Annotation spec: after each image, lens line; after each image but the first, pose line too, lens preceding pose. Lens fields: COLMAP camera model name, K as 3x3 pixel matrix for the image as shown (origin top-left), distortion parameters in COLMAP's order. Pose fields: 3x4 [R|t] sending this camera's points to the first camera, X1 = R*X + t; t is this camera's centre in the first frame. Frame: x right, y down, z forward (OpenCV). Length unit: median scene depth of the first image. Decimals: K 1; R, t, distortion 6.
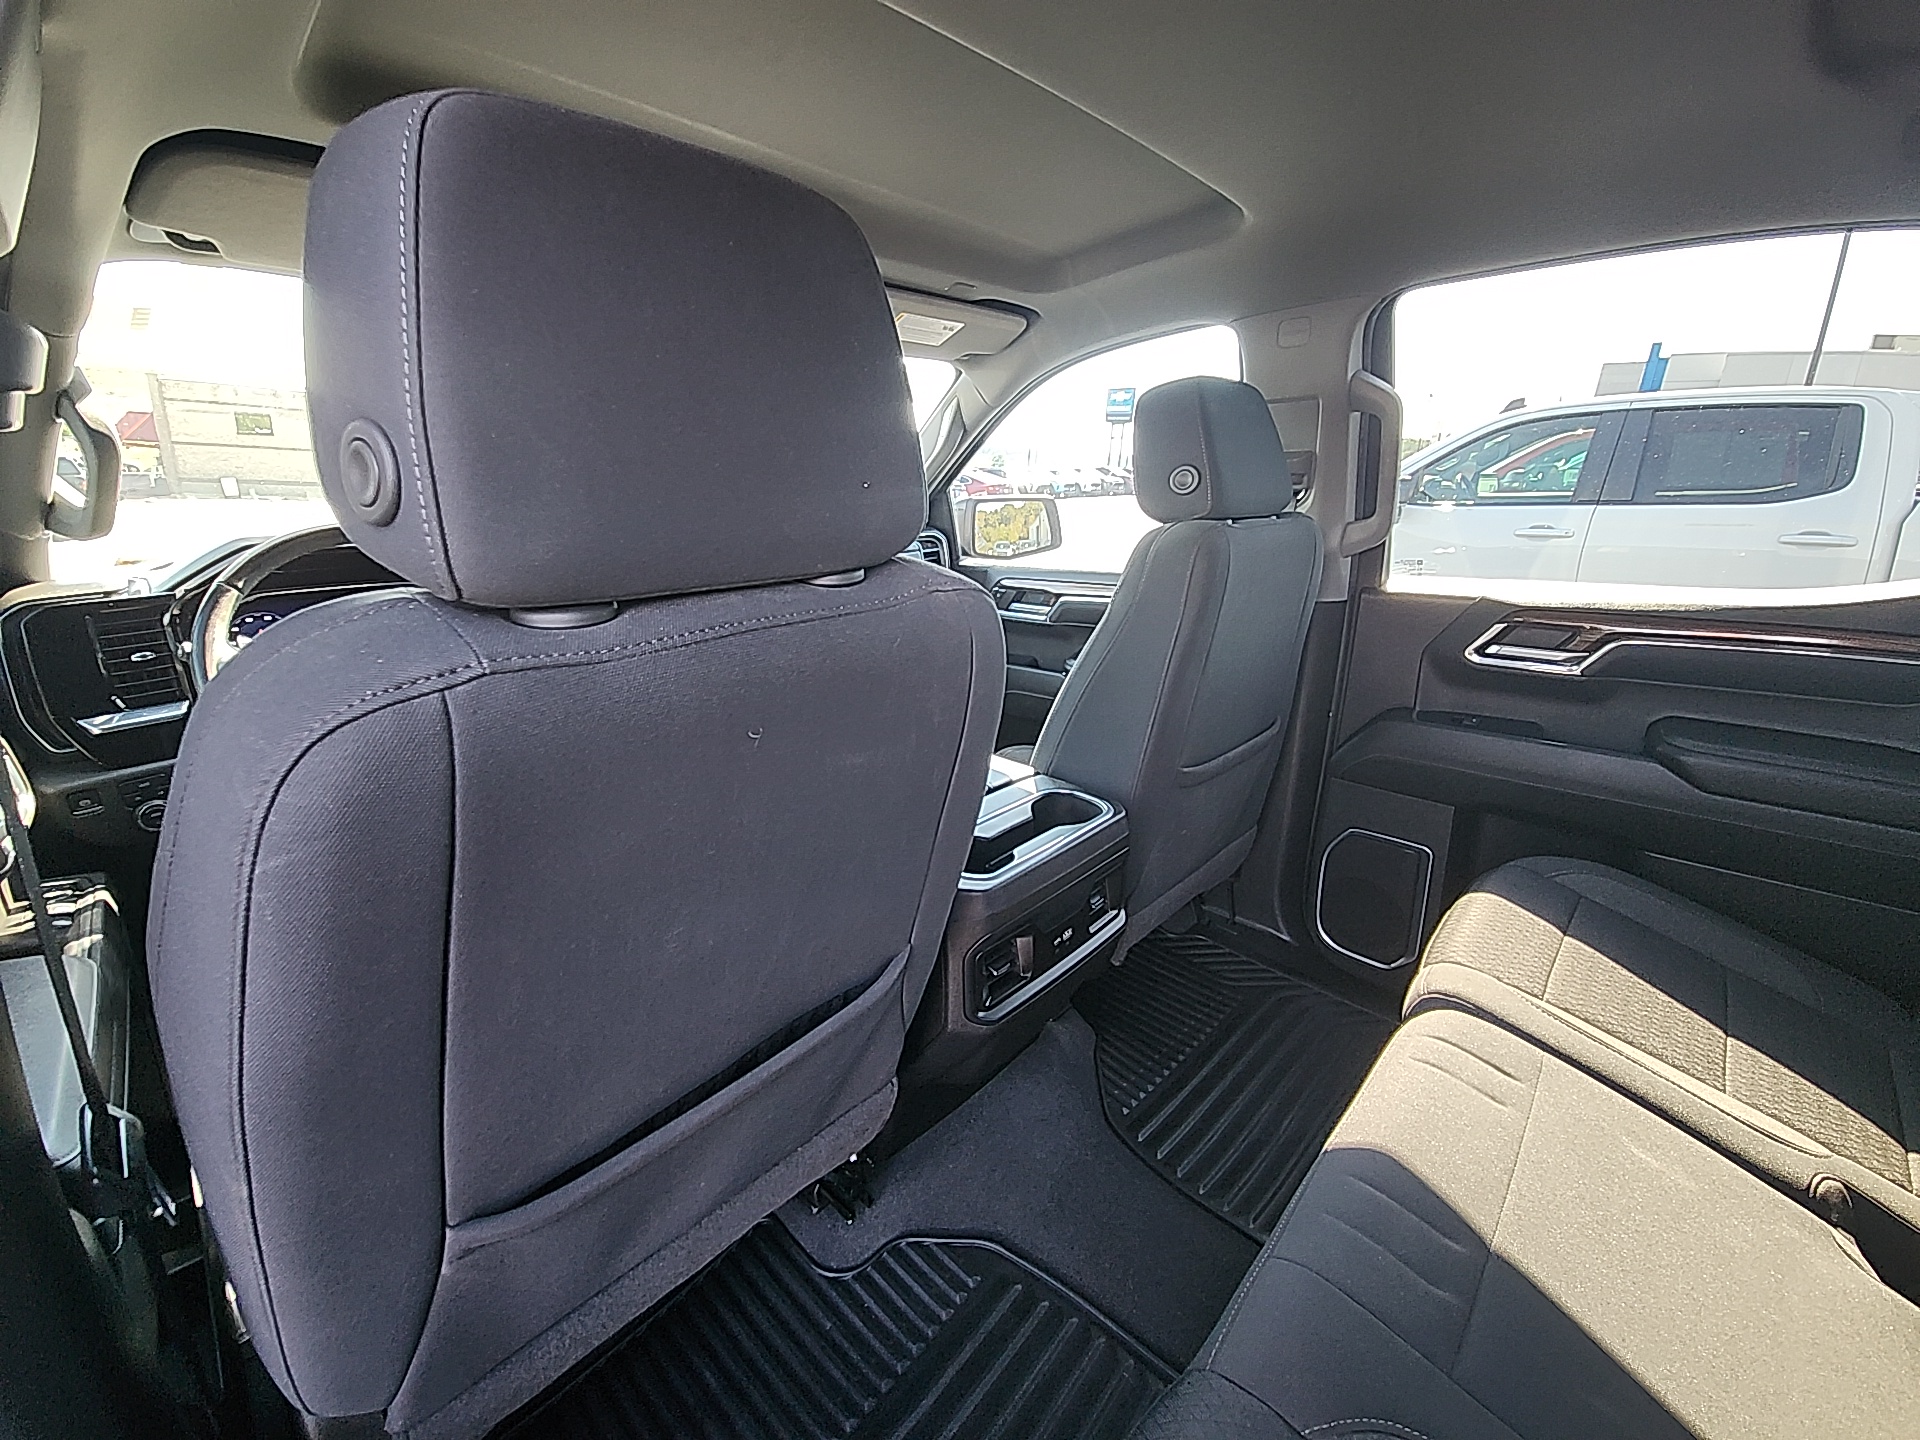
lens RADIAL K [[780.6, 0, 962.7], [0, 780.6, 700.7], [0, 0, 1]] dist [0.008725, -0.005984]
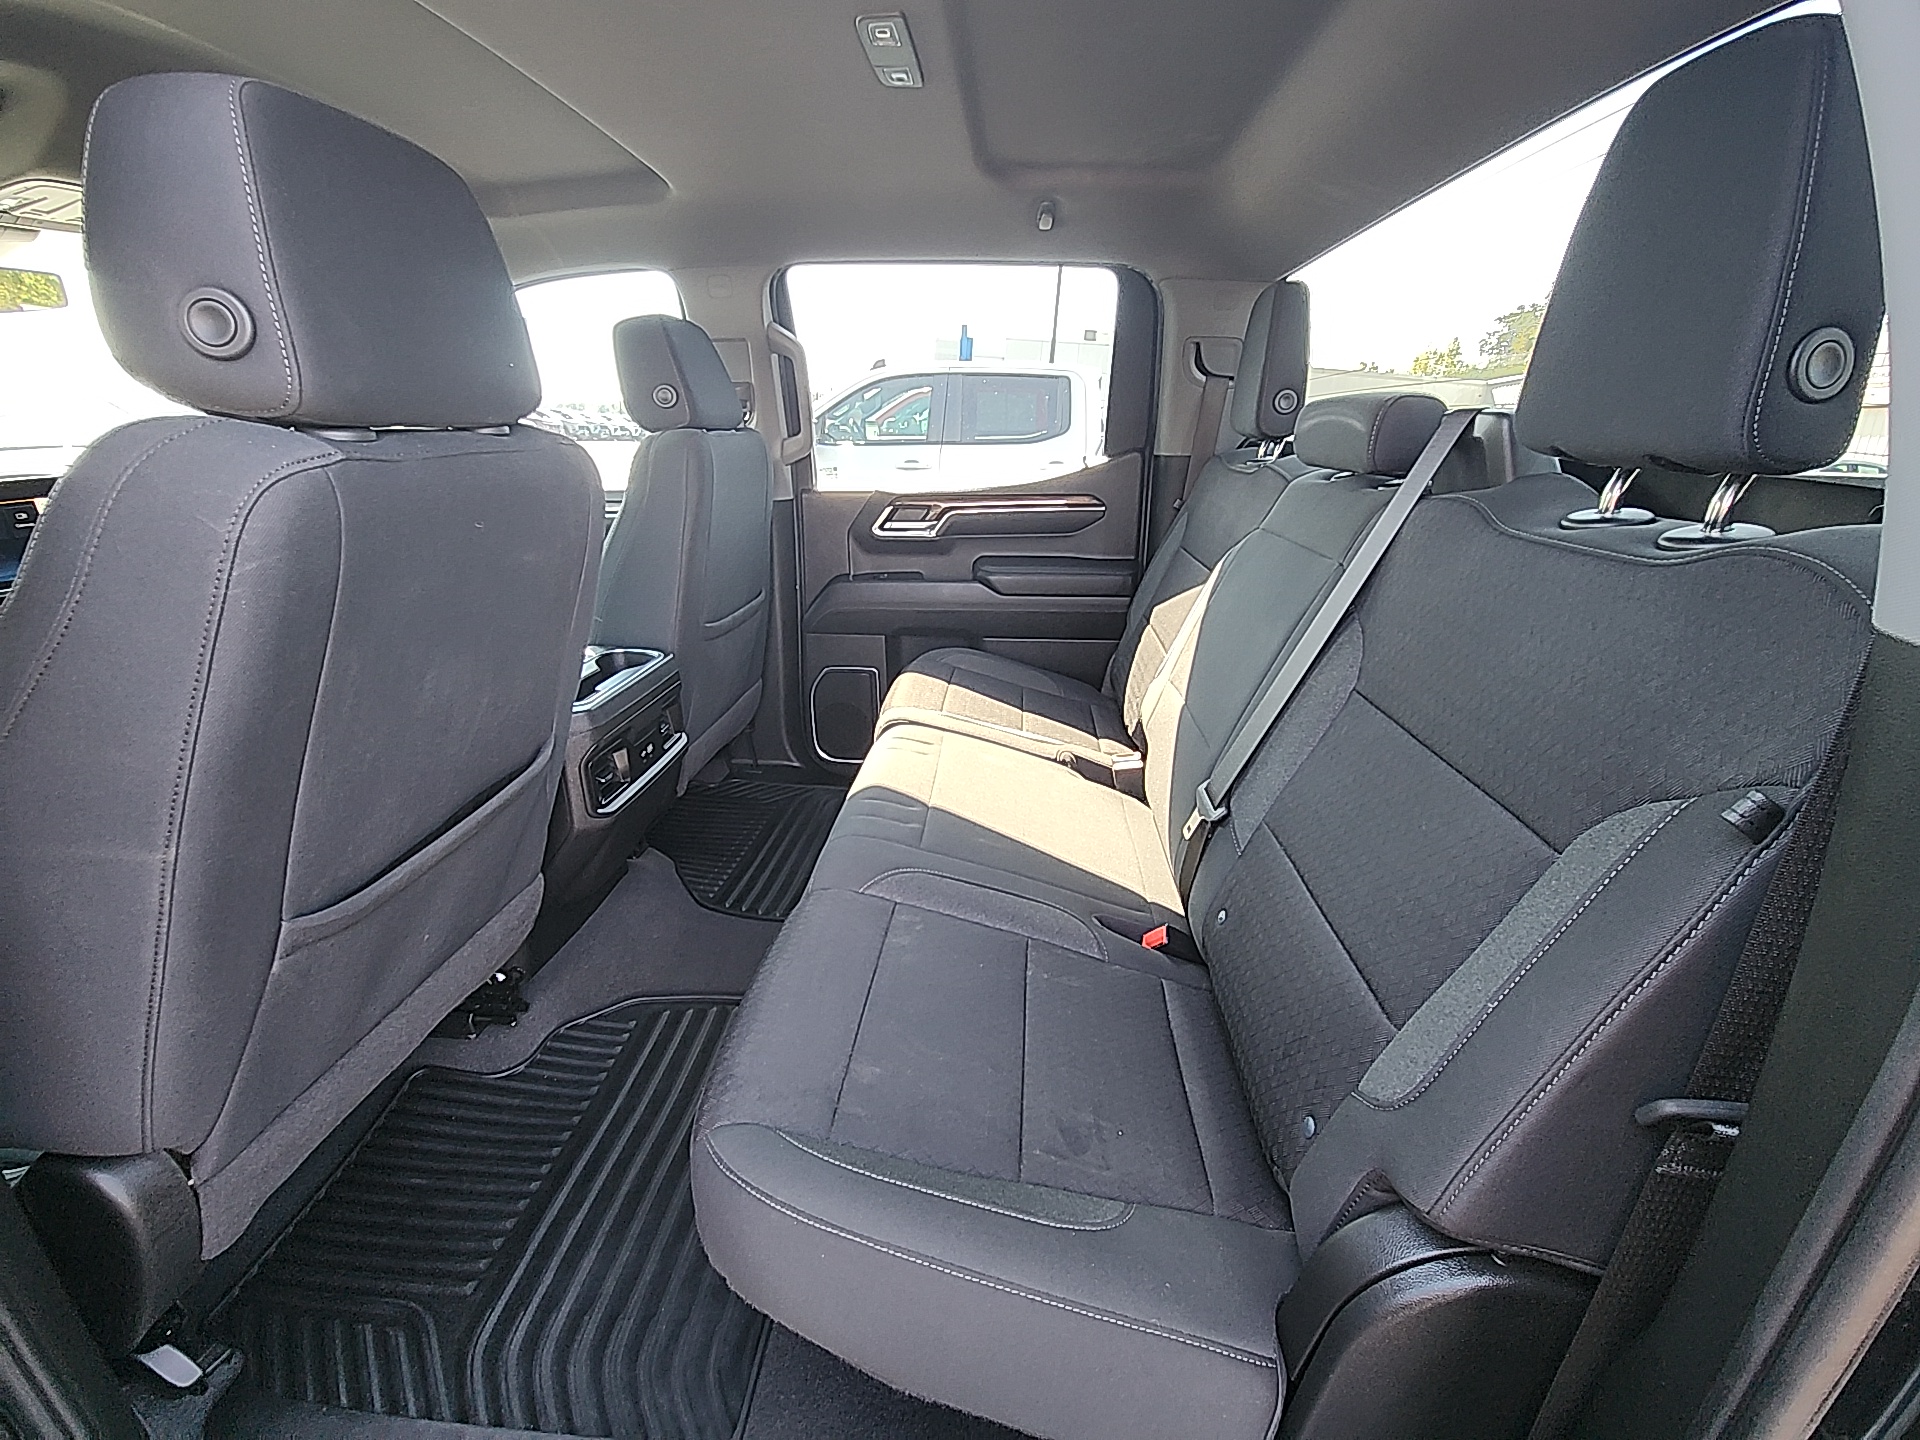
lens RADIAL K [[780.6, 0, 963.9], [0, 780.6, 714.7], [0, 0, 1]] dist [0.008725, -0.005984]
pose [[0.777286, -0.198496, 0.597014, -0.170910], [0.153361, 0.980080, 0.126190, 0.120402], [-0.610170, -0.006527, 0.792244, -0.270442]]
